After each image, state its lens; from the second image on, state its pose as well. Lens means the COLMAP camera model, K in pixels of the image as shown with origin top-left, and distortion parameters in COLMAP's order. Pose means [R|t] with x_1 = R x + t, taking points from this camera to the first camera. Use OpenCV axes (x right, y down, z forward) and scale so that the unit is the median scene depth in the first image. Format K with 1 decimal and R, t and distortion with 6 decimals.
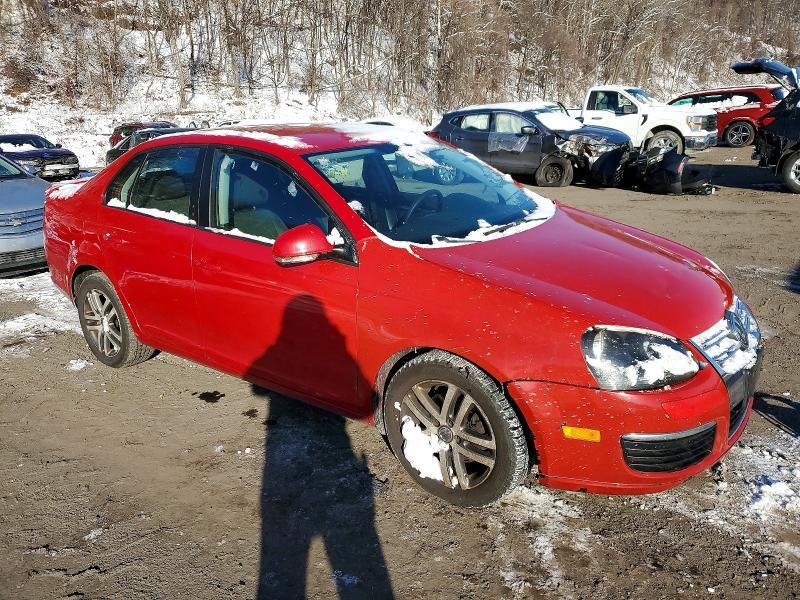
lens RADIAL K [[609.4, 0, 400.3], [0, 609.4, 300.9], [0, 0, 1]] dist [0.037901, -0.002909]
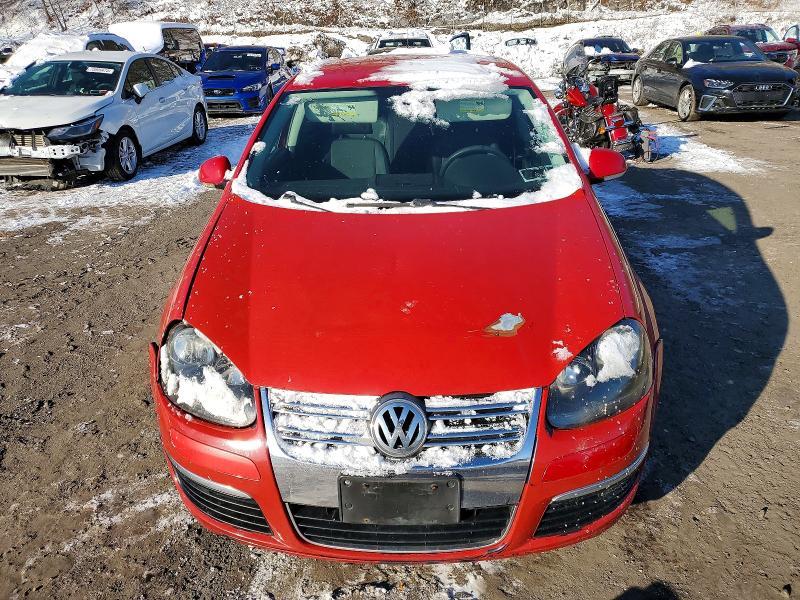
lens RADIAL K [[609.4, 0, 397.8], [0, 609.4, 298.7], [0, 0, 1]] dist [0.037901, -0.002909]
pose [[0.579055, 0.348044, -0.737266, 0.854930], [-0.240938, 0.936963, 0.253081, -0.217603], [0.778874, 0.031087, 0.626410, 0.500536]]
